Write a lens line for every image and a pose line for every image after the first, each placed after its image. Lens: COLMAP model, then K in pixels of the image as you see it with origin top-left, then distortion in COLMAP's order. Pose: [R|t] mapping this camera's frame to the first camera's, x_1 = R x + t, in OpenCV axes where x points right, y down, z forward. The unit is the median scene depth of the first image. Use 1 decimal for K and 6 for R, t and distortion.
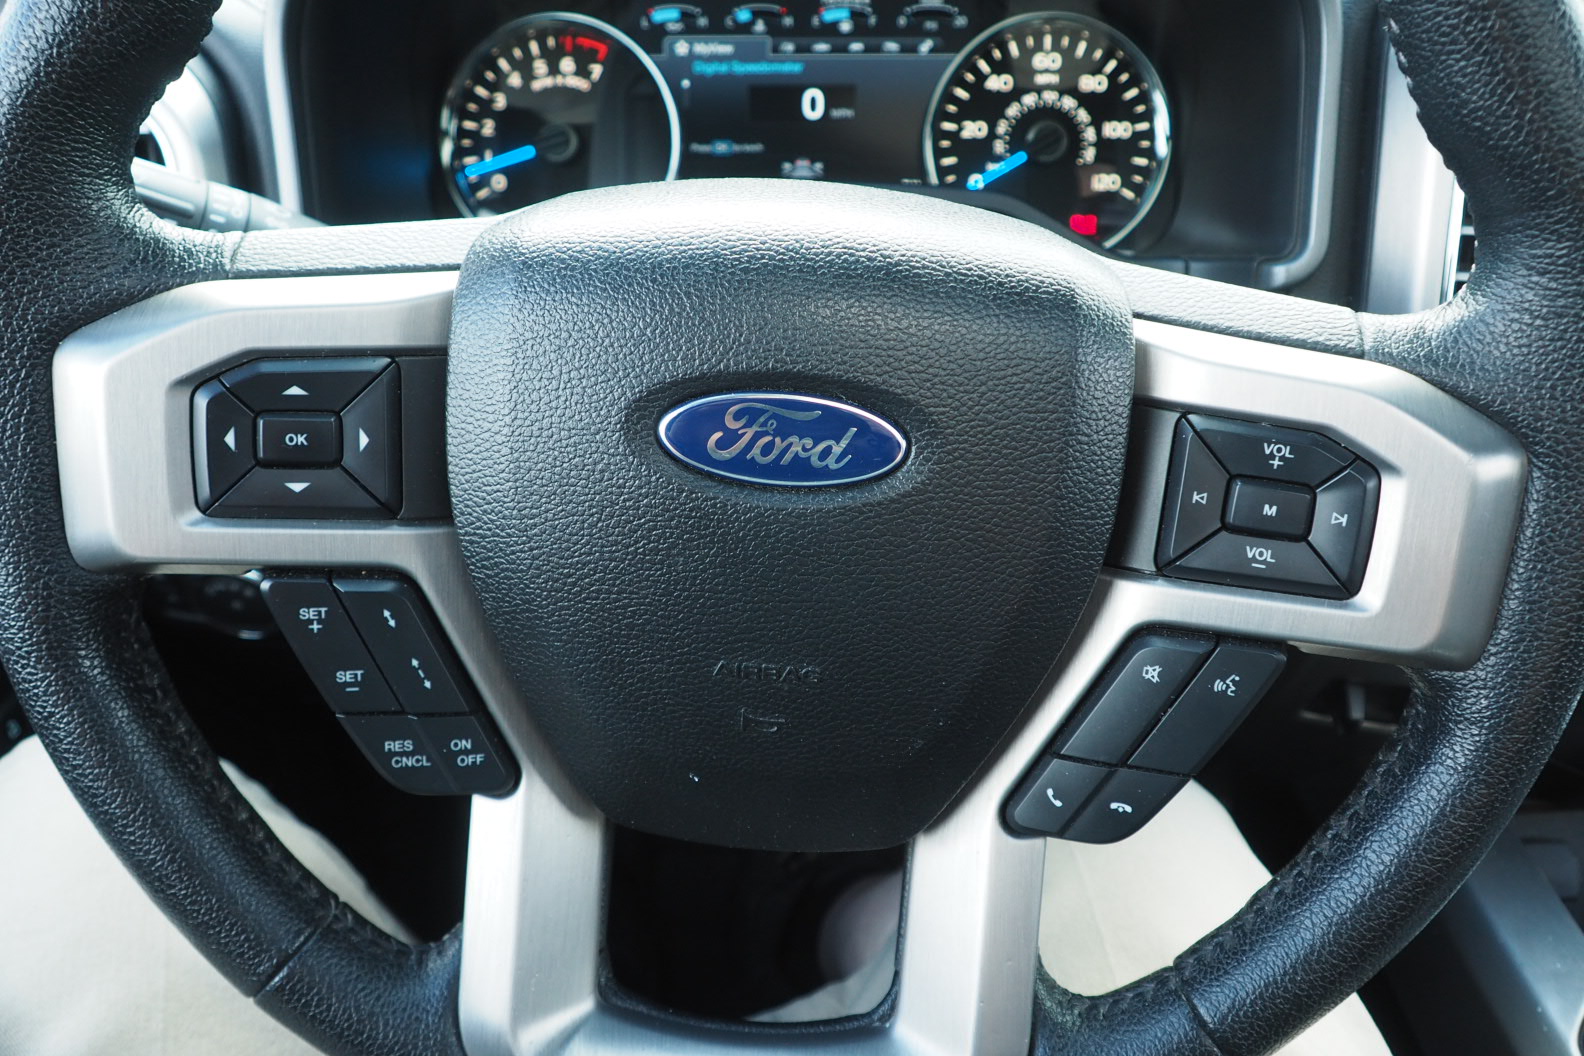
lens RADIAL K [[1119.9, 0, 804.2], [0, 1119.9, 515.1], [0, 0, 1]] dist [-0.030464, -0.003920]
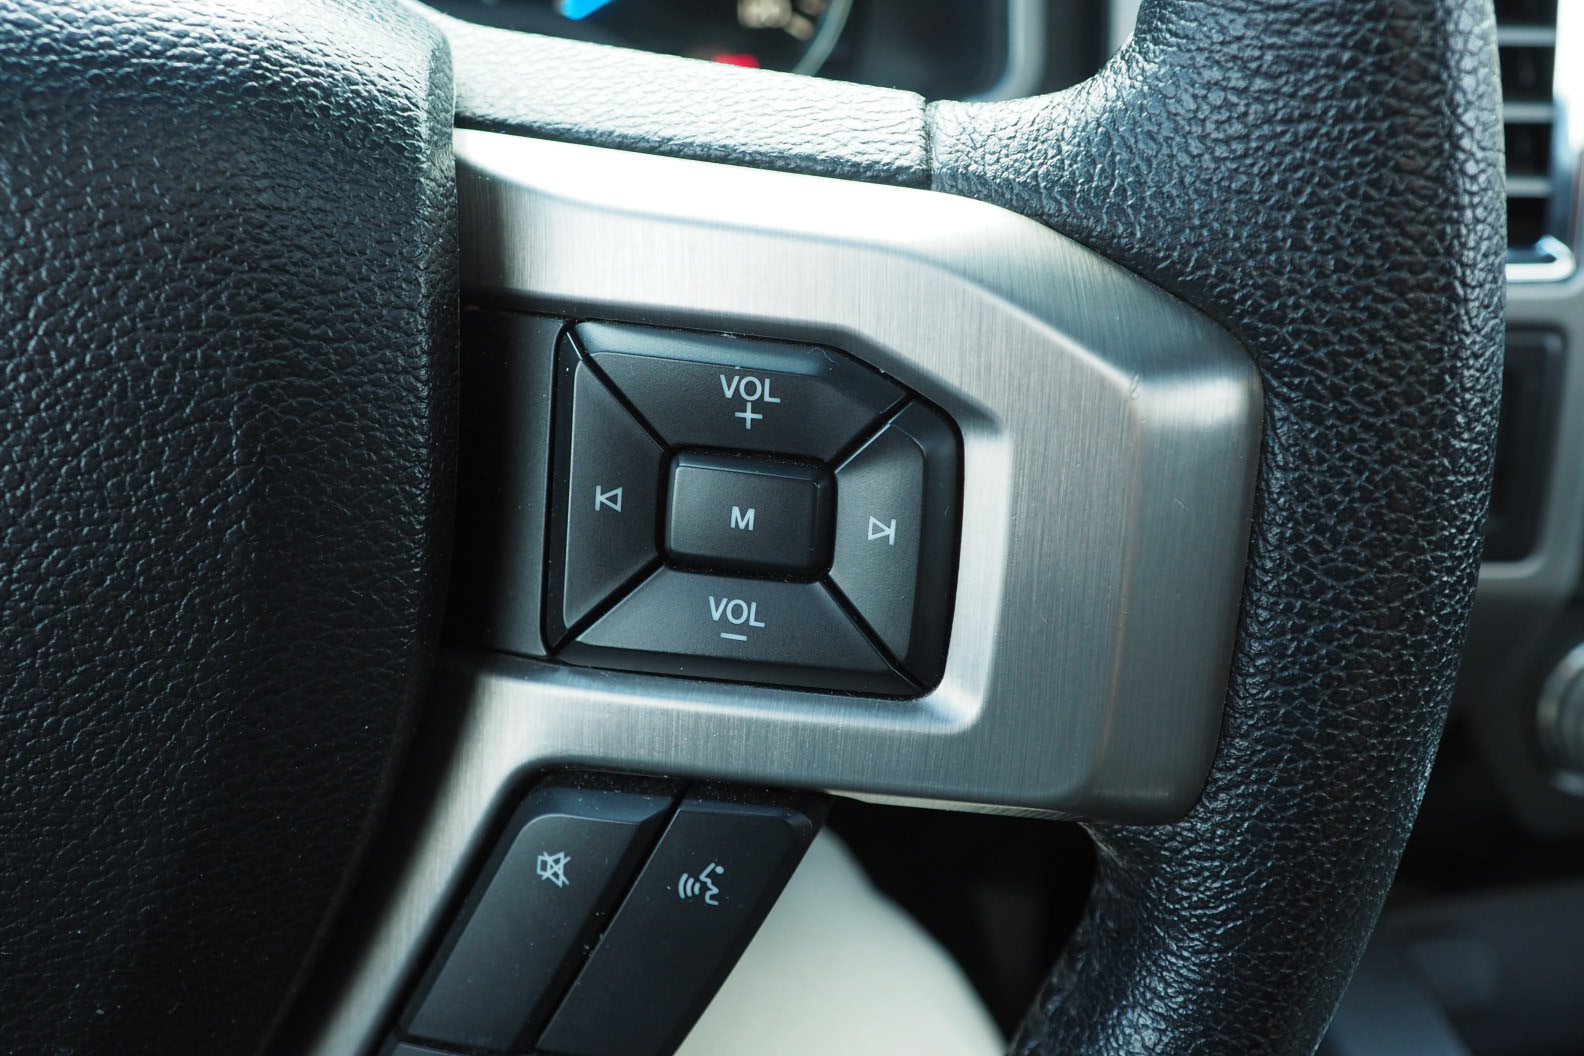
lens RADIAL K [[1366.2, 0, 780.4], [0, 1366.2, 528.5], [0, 0, 1]] dist [-0.029659, 0.009671]
pose [[0.992144, -0.056924, 0.111398, 0.357559], [0.055712, 0.998349, 0.013964, -0.006922], [-0.112009, -0.007648, 0.993678, 0.414362]]
